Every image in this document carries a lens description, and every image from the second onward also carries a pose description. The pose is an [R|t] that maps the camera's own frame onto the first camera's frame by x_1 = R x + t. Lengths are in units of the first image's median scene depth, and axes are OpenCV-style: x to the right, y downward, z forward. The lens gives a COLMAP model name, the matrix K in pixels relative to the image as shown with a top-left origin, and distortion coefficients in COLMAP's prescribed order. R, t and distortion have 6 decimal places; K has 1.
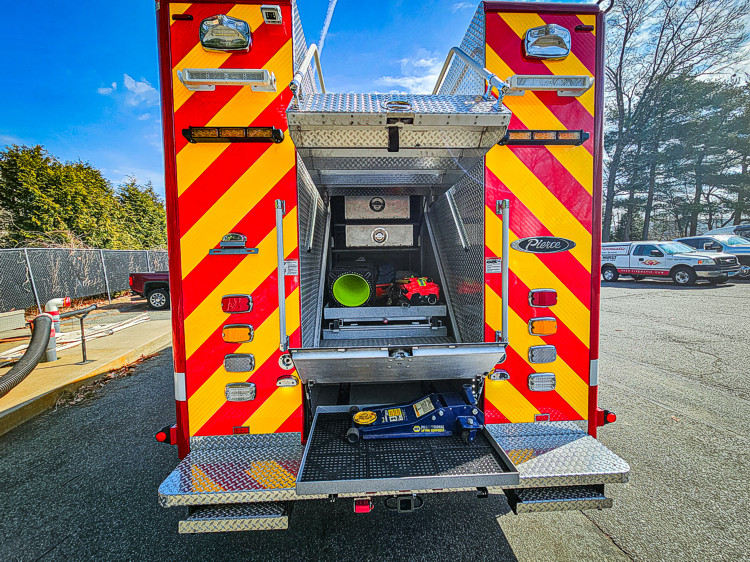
lens RADIAL K [[306.9, 0, 375.6], [0, 306.9, 280.0], [0, 0, 1]] dist [-0.001359, 0.000965]
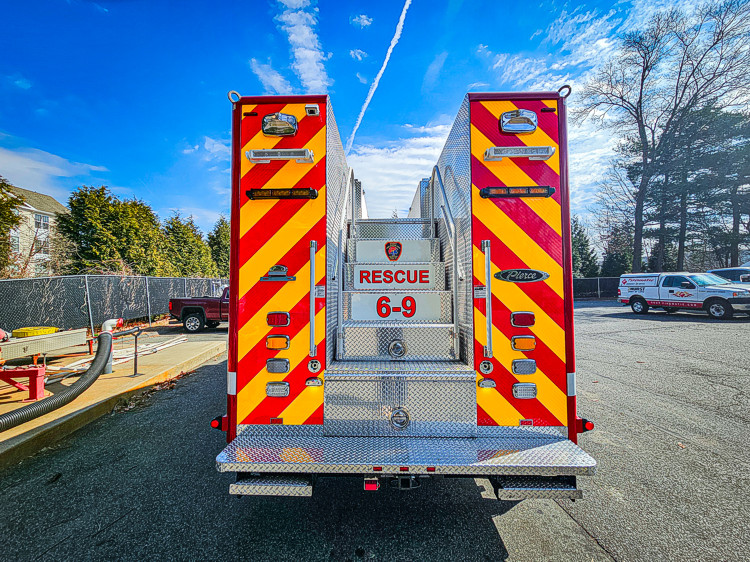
lens RADIAL K [[306.9, 0, 373.9], [0, 306.9, 281.0], [0, 0, 1]] dist [-0.001359, 0.000965]
pose [[0.996921, 0.008761, -0.077916, 0.049232], [-0.015826, 0.995768, -0.090526, 0.026376], [0.076793, 0.091481, 0.992841, -0.257340]]
